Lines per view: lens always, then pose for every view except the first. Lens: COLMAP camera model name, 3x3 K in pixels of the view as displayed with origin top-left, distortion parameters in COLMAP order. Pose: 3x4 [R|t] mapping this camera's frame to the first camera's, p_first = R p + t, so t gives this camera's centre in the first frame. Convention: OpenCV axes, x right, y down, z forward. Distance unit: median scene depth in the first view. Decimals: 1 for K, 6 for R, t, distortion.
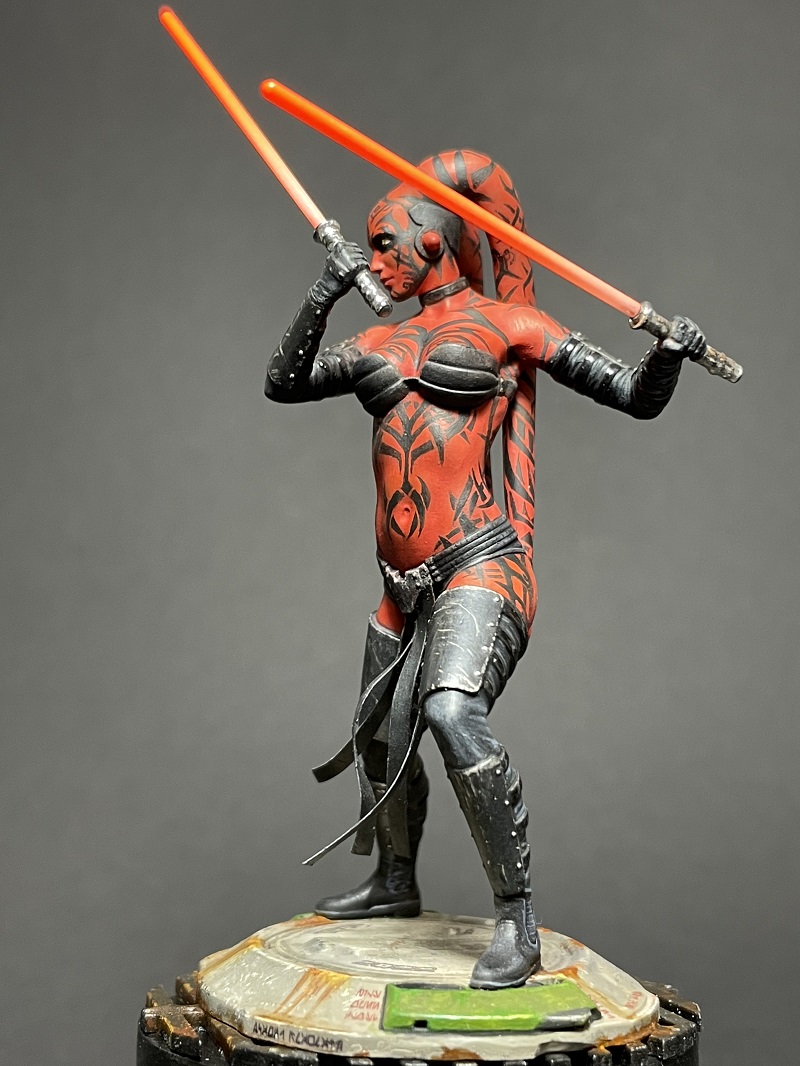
lens RADIAL K [[1554.1, 0, 400.0], [0, 1554.1, 533.0], [0, 0, 1]] dist [0.215603, -0.694961]
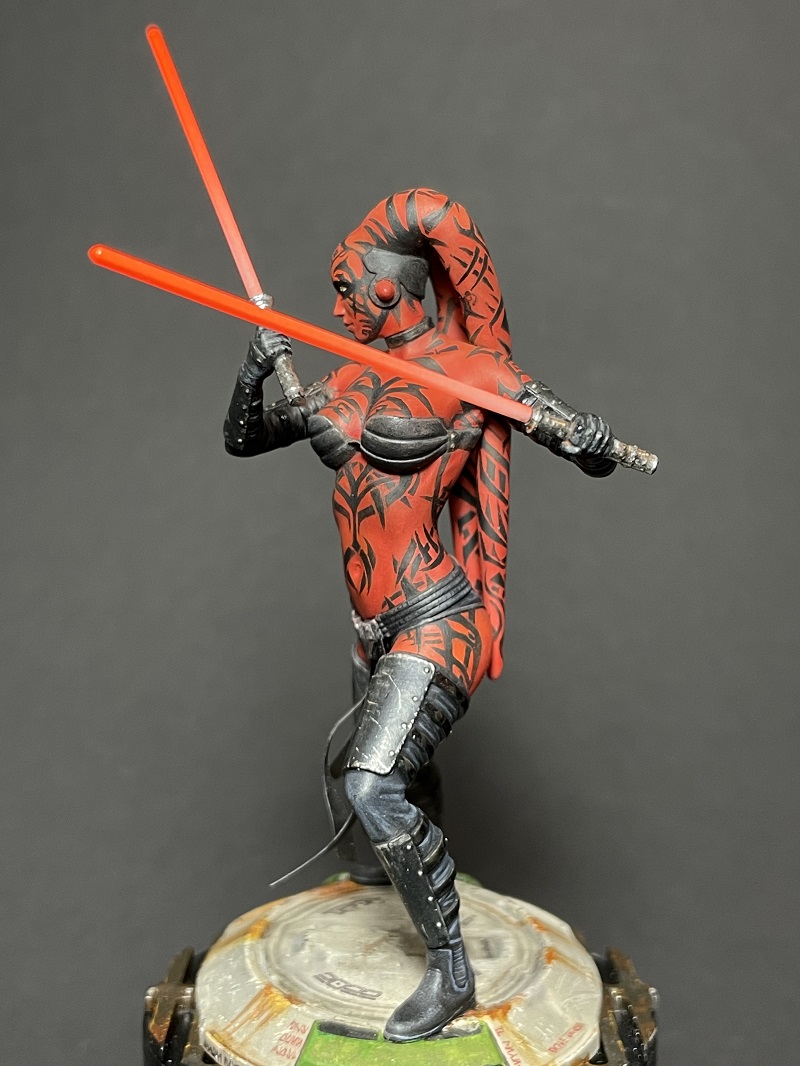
lens RADIAL K [[1554.1, 0, 400.0], [0, 1554.1, 533.0], [0, 0, 1]] dist [0.215603, -0.694961]
pose [[0.962396, 0.029578, -0.270034, 0.310605], [0.031044, 0.975568, 0.217496, -0.261382], [0.269870, -0.217700, 0.937964, 0.054331]]
